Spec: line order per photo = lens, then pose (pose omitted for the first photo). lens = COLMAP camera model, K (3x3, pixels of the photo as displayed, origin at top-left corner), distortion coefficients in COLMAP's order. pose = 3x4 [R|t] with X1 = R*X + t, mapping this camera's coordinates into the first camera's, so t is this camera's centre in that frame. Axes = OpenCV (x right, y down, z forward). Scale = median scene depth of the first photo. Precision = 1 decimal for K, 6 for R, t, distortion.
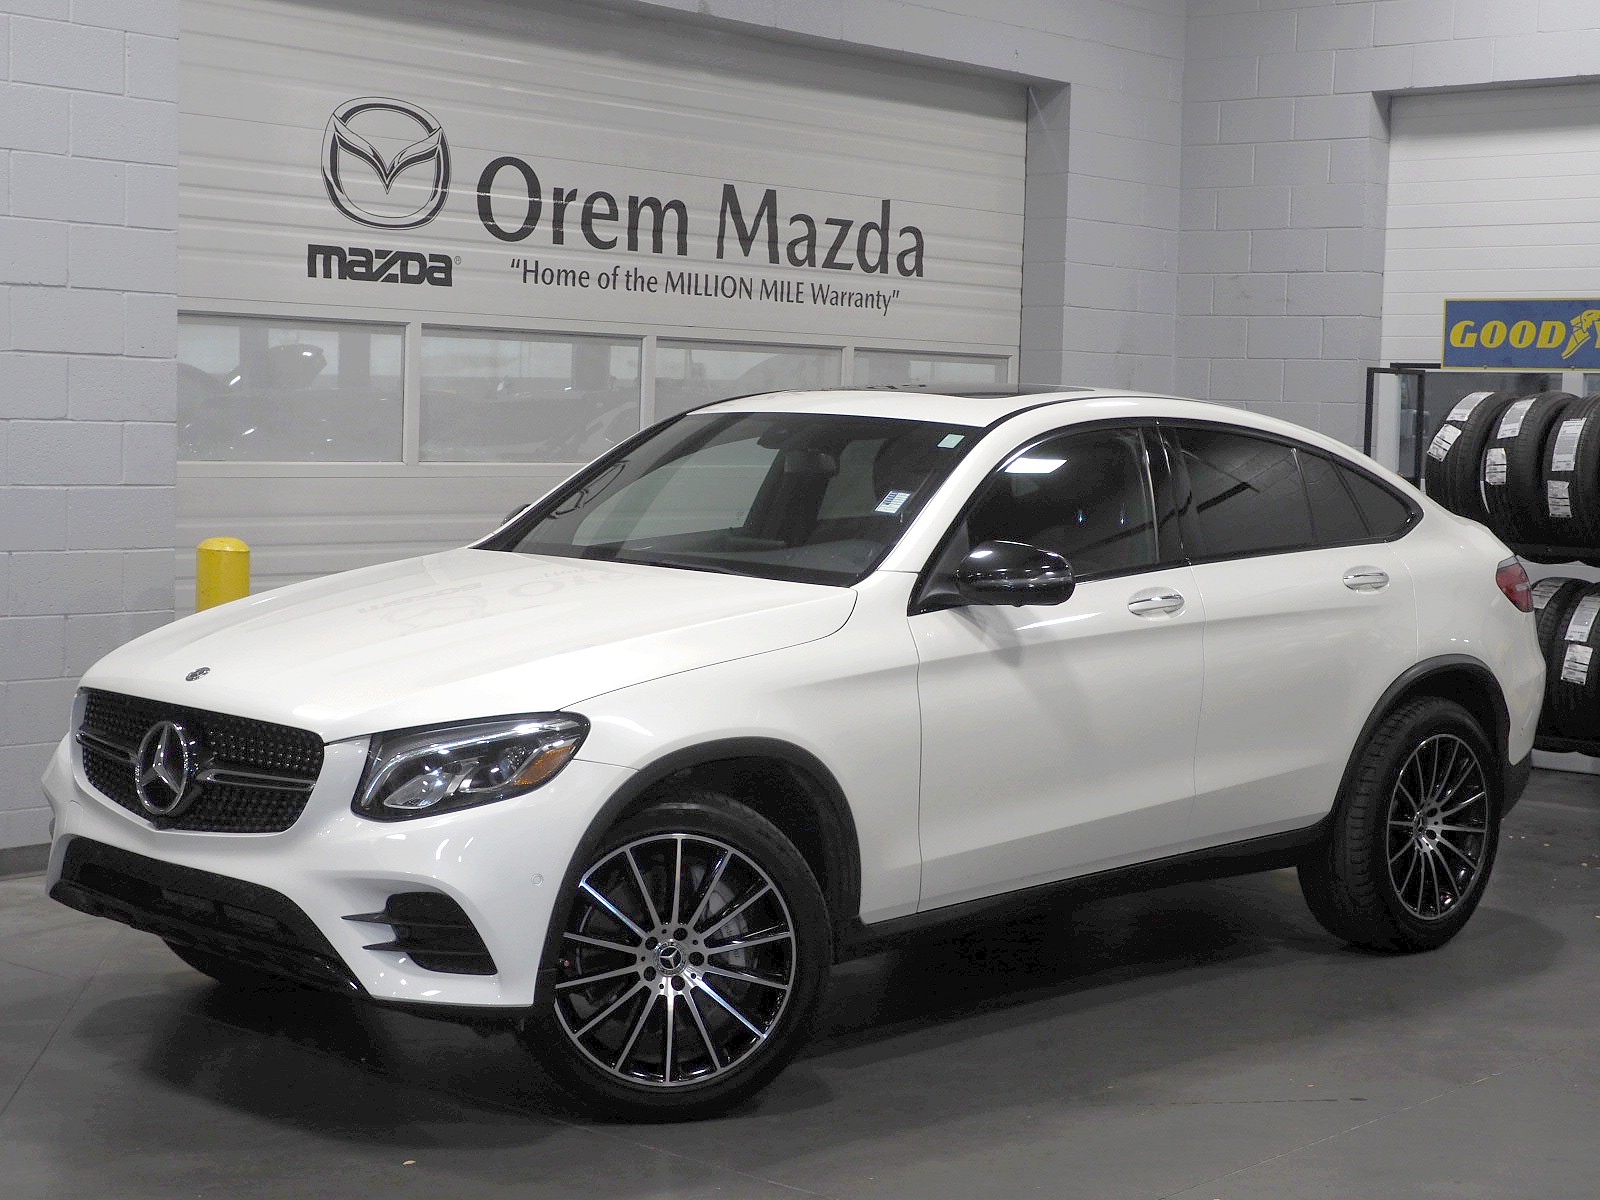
lens RADIAL K [[2669.8, 0, 800.0], [0, 2669.8, 600.0], [0, 0, 1]] dist [-0.021466, 0.022545]
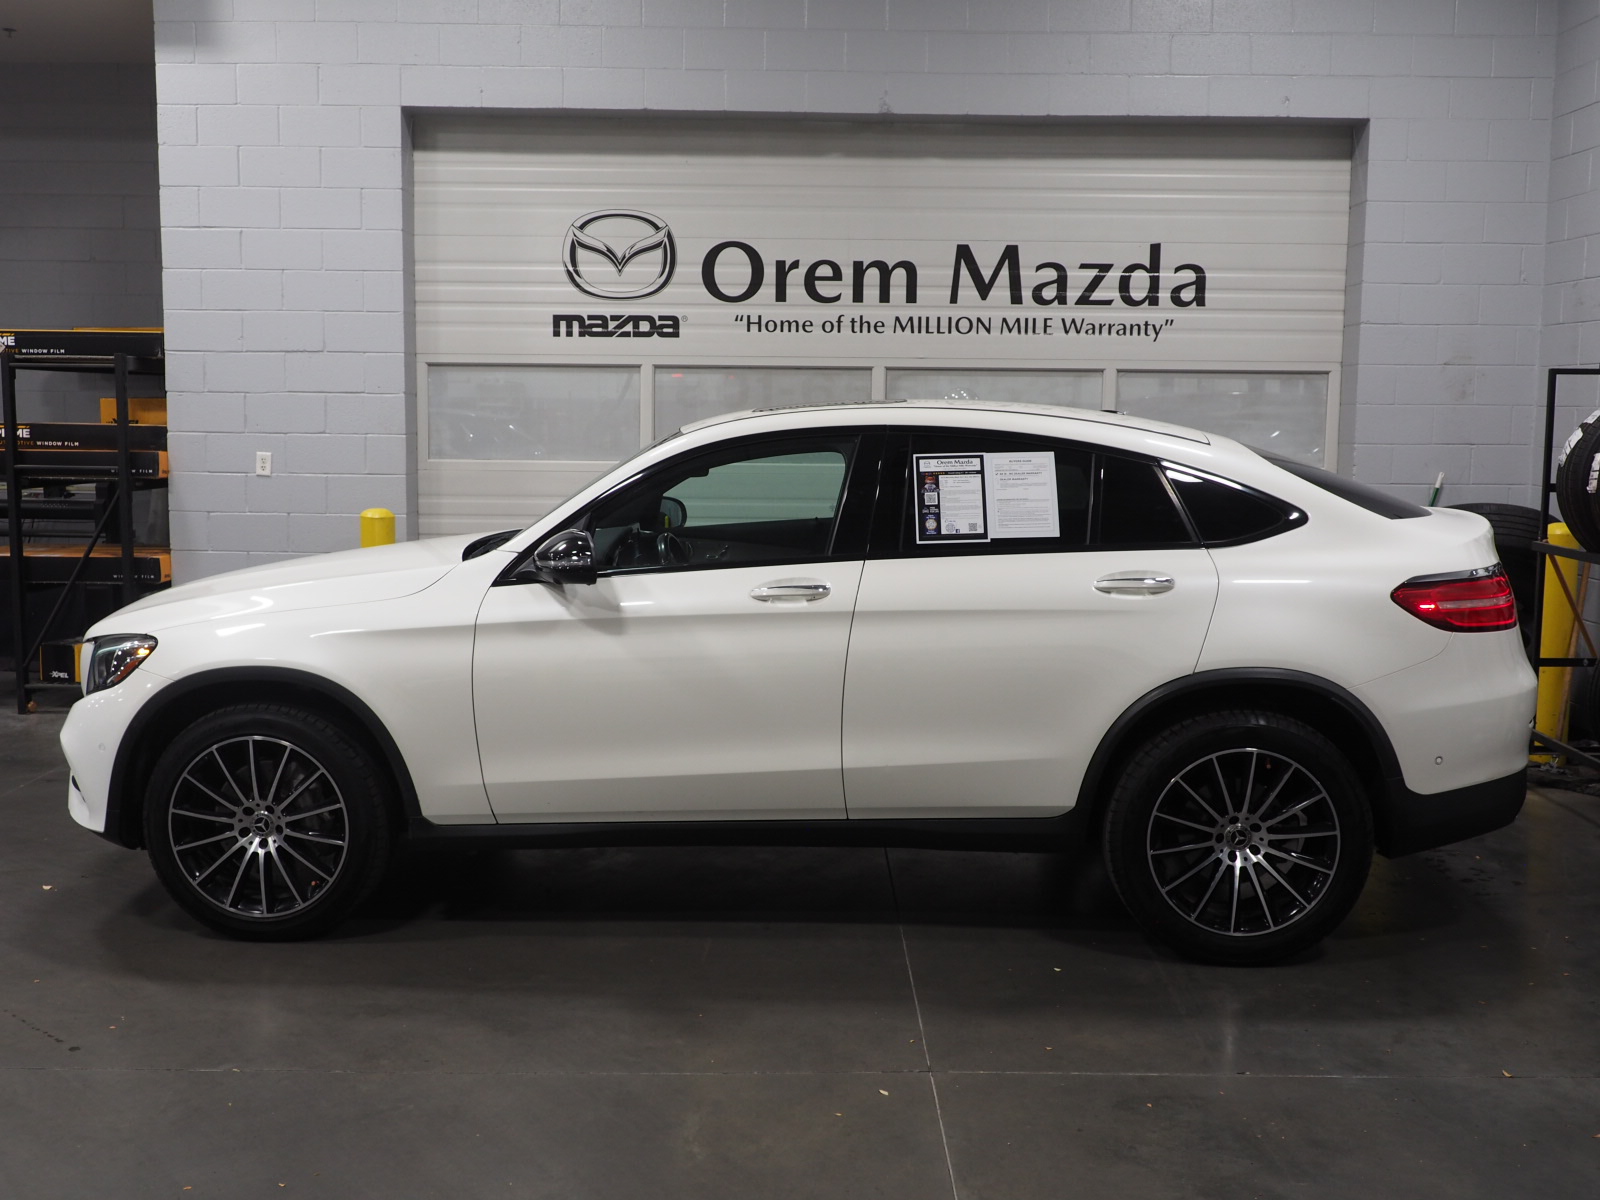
lens RADIAL K [[1507.9, 0, 619.2], [0, 1507.9, 595.0], [0, 0, 1]] dist [-0.010839, -0.005160]
pose [[0.657609, 0.071120, -0.749995, 0.448276], [-0.044385, 0.997462, 0.055668, -0.023257], [0.752051, -0.003319, 0.659097, 0.433365]]
